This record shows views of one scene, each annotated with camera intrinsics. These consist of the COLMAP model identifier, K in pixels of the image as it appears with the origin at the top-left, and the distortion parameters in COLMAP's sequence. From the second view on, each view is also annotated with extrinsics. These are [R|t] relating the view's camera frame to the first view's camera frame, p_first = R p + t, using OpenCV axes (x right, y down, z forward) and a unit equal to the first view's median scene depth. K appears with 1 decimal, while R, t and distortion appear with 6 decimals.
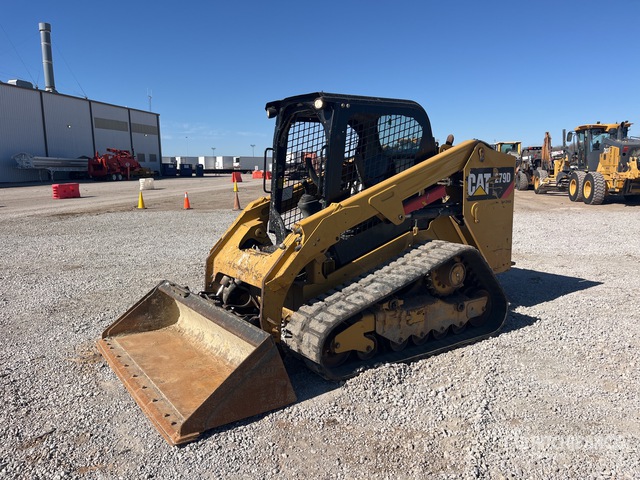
lens RADIAL K [[508.2, 0, 323.2], [0, 508.2, 233.8], [0, 0, 1]] dist [-0.040177, -0.002545]
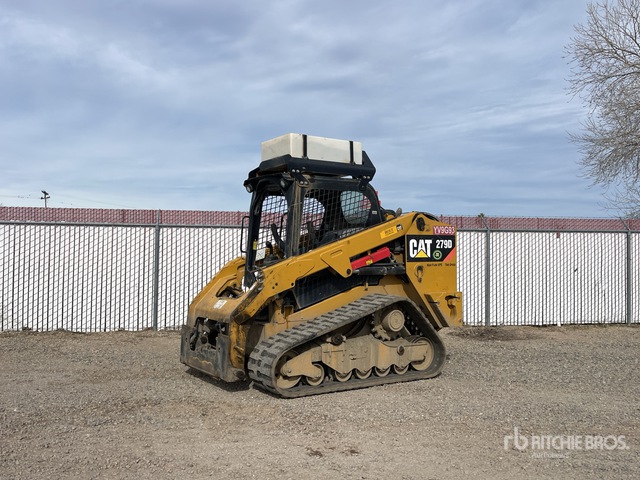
lens RADIAL K [[580.7, 0, 323.7], [0, 580.7, 237.4], [0, 0, 1]] dist [0.178183, 0.000872]
pose [[0.999565, 0.014296, -0.025802, 0.116869], [-0.018336, 0.986316, -0.163842, 0.107646], [0.023107, 0.164243, 0.986149, -0.369392]]
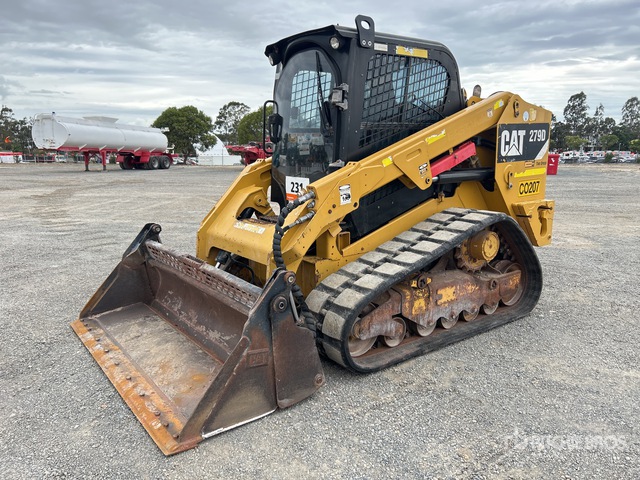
lens RADIAL K [[505.2, 0, 316.9], [0, 505.2, 241.6], [0, 0, 1]] dist [0.000835, -0.000893]
pose [[0.999711, -0.010206, 0.021762, -0.046942], [0.008870, 0.998122, 0.060617, 0.015588], [-0.022340, -0.060406, 0.997924, 0.139076]]
